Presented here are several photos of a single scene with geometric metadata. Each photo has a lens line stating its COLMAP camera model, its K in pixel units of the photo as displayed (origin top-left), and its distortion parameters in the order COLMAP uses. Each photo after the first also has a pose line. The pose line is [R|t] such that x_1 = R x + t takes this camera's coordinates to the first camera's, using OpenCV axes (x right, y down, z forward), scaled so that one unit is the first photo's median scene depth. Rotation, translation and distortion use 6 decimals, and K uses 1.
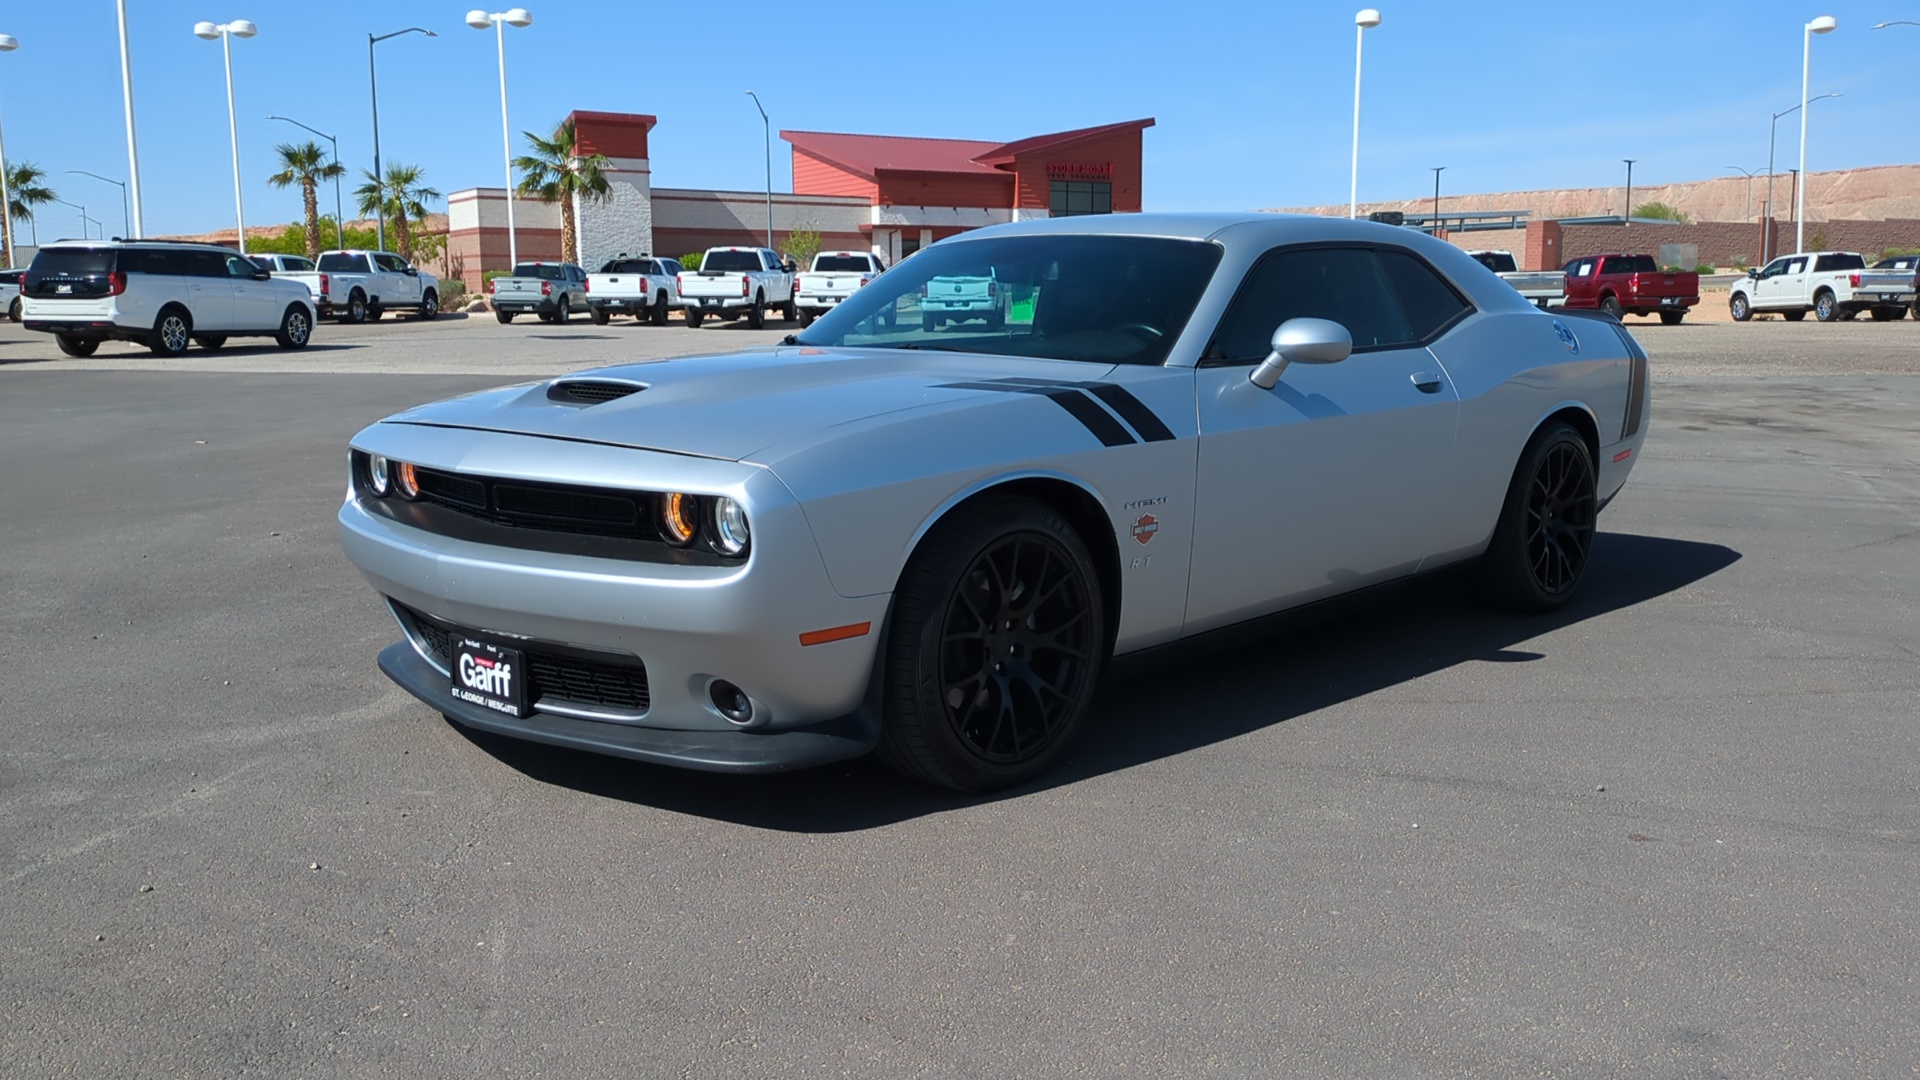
lens RADIAL K [[1655.9, 0, 978.2], [0, 1655.9, 539.3], [0, 0, 1]] dist [0.067102, -0.053828]
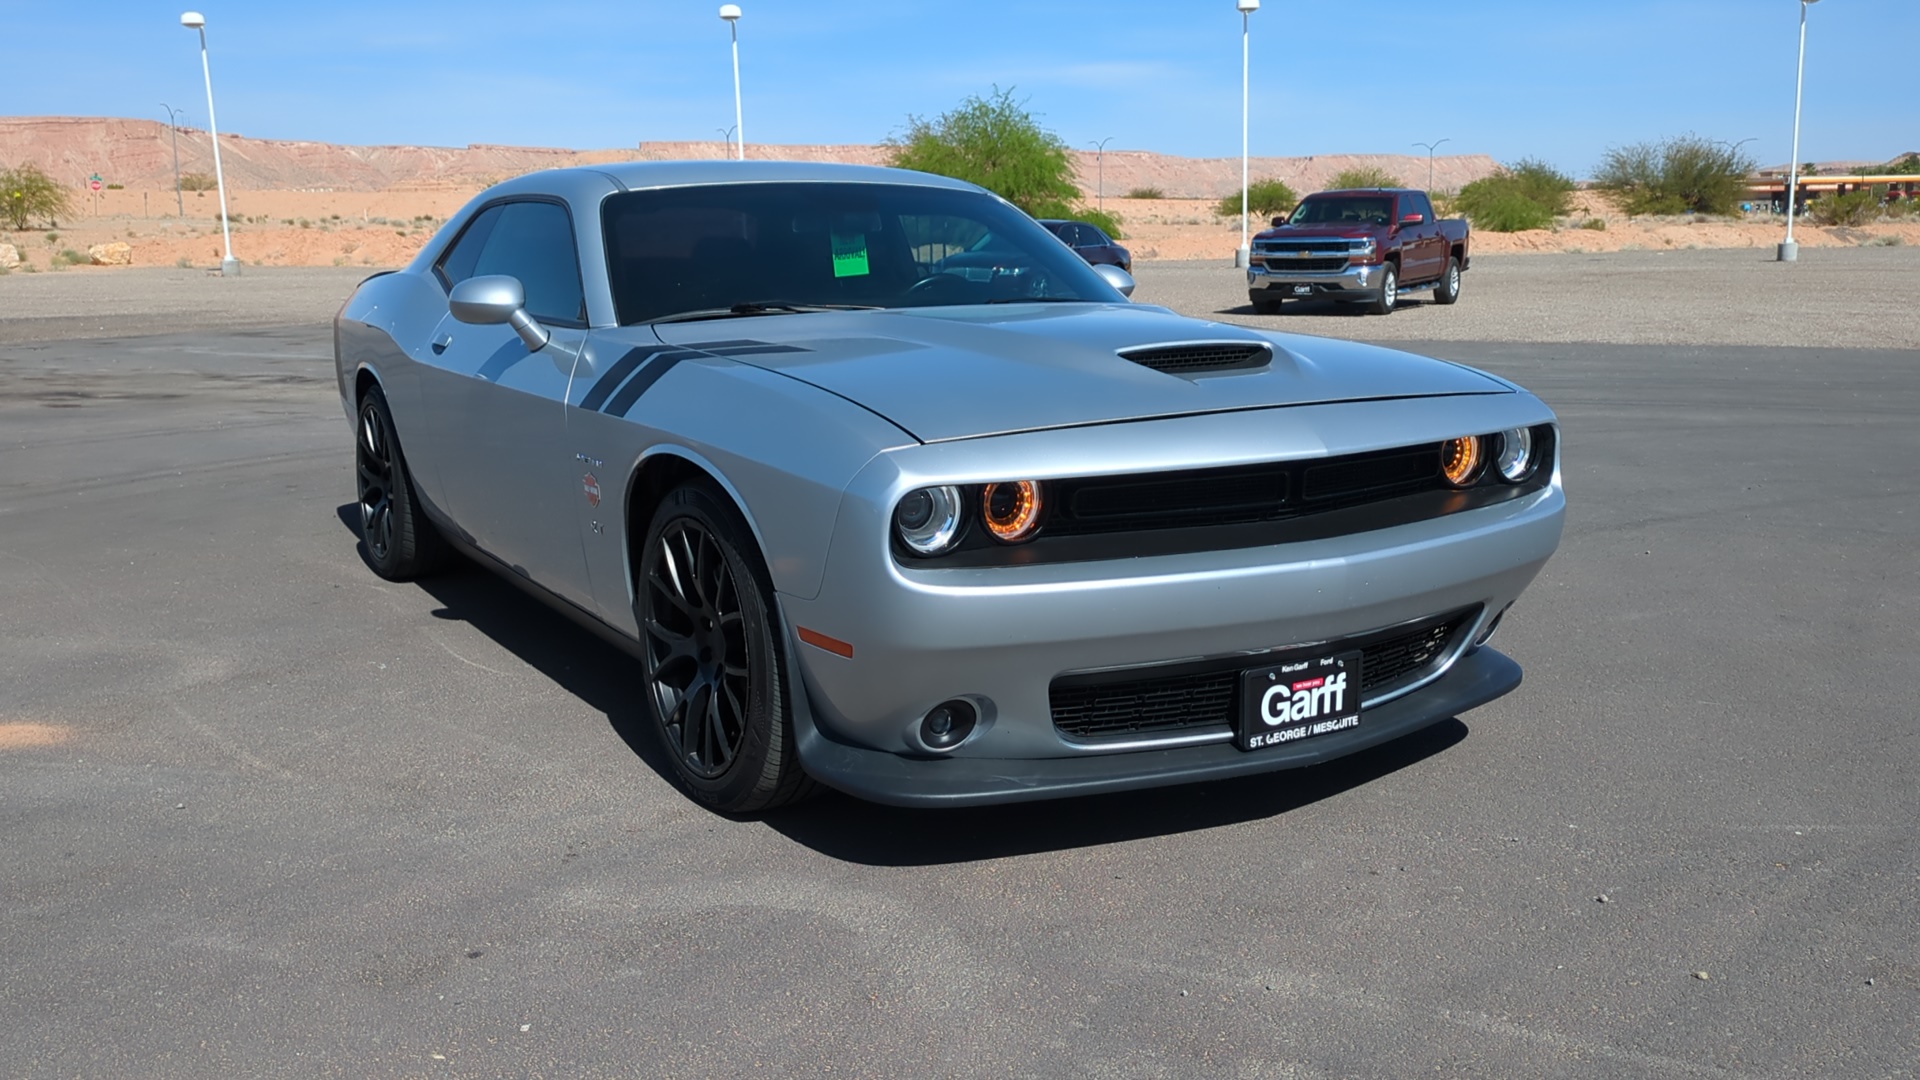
lens RADIAL K [[1655.9, 0, 948.4], [0, 1655.9, 546.7], [0, 0, 1]] dist [0.067102, -0.053828]
pose [[0.267950, -0.177253, 0.946987, -0.110183], [0.158451, 0.977653, 0.138159, -0.013419], [-0.950314, 0.113031, 0.290048, 0.090894]]
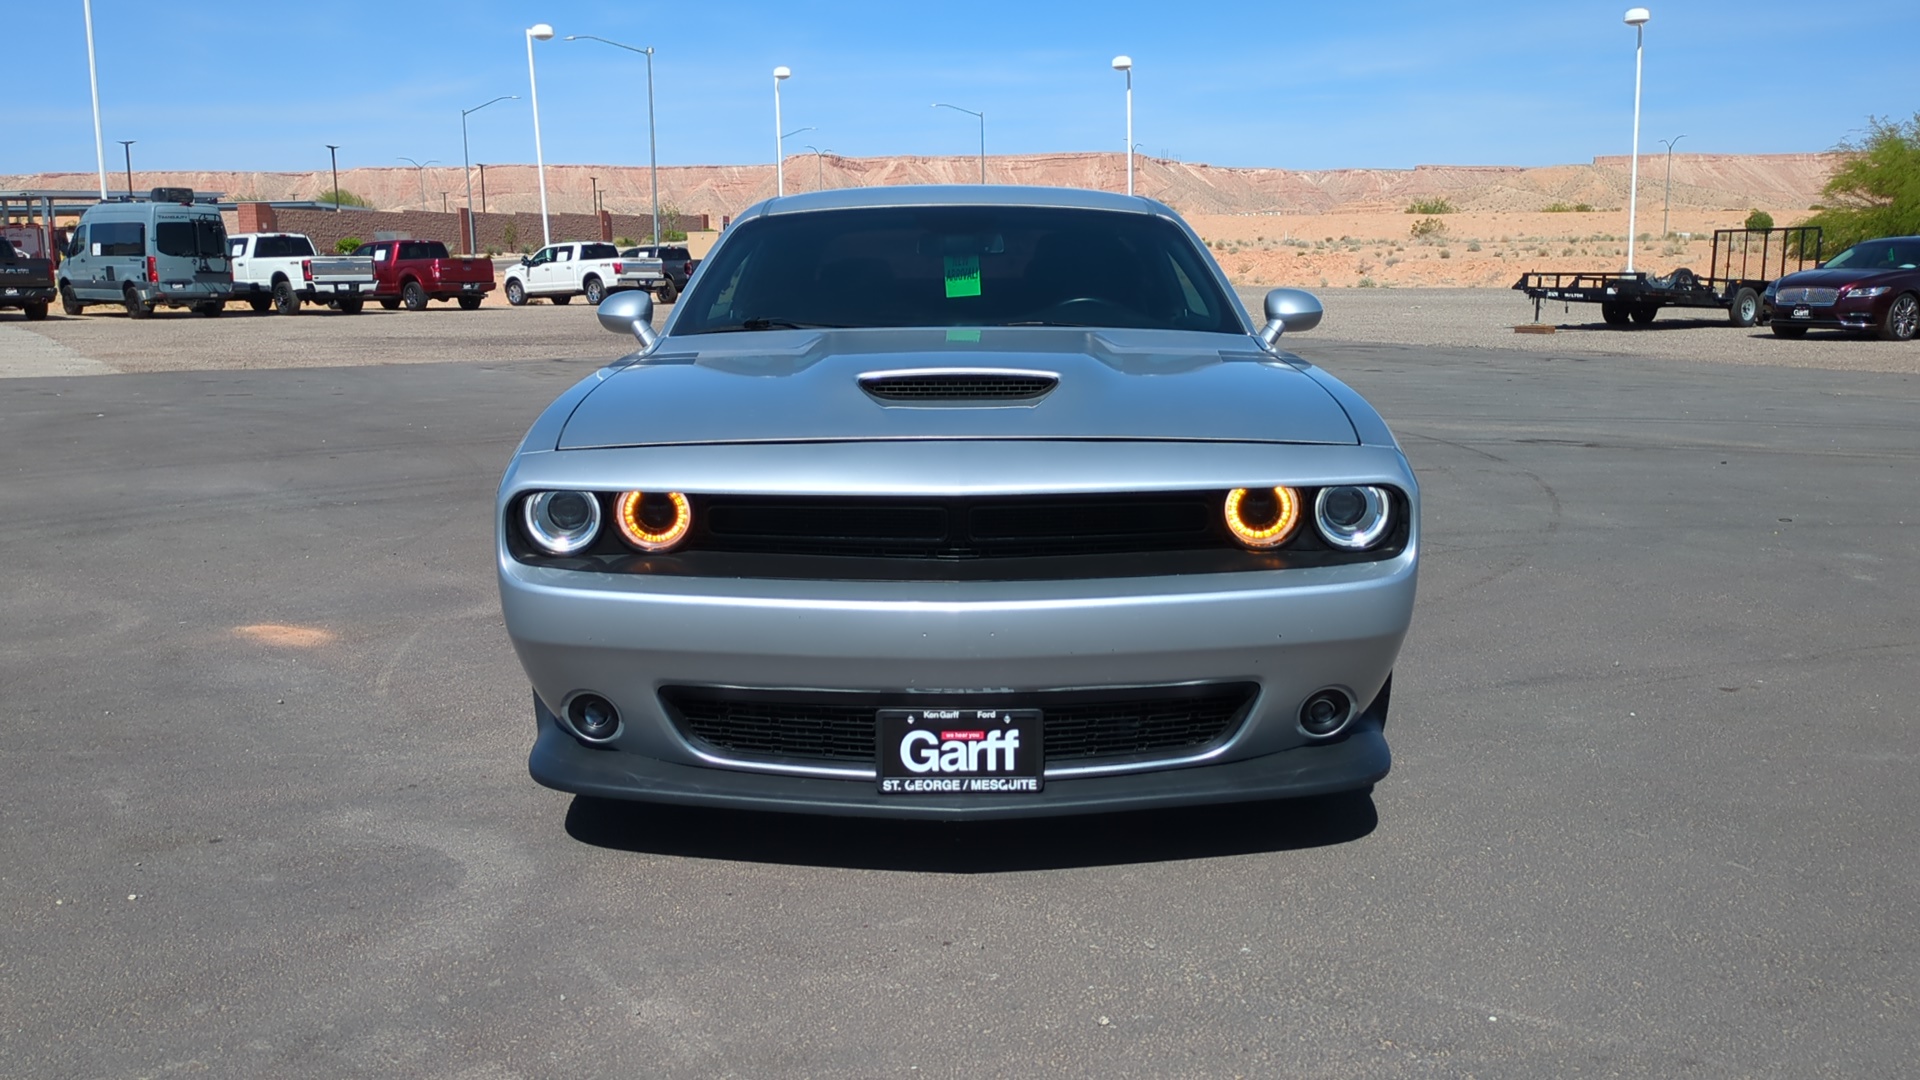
lens RADIAL K [[1655.9, 0, 961.0], [0, 1655.9, 539.0], [0, 0, 1]] dist [0.067102, -0.053828]
pose [[0.727810, -0.112418, 0.676502, -0.080271], [0.107359, 0.992987, 0.049508, -0.005569], [-0.677323, 0.036596, 0.734775, 0.041785]]
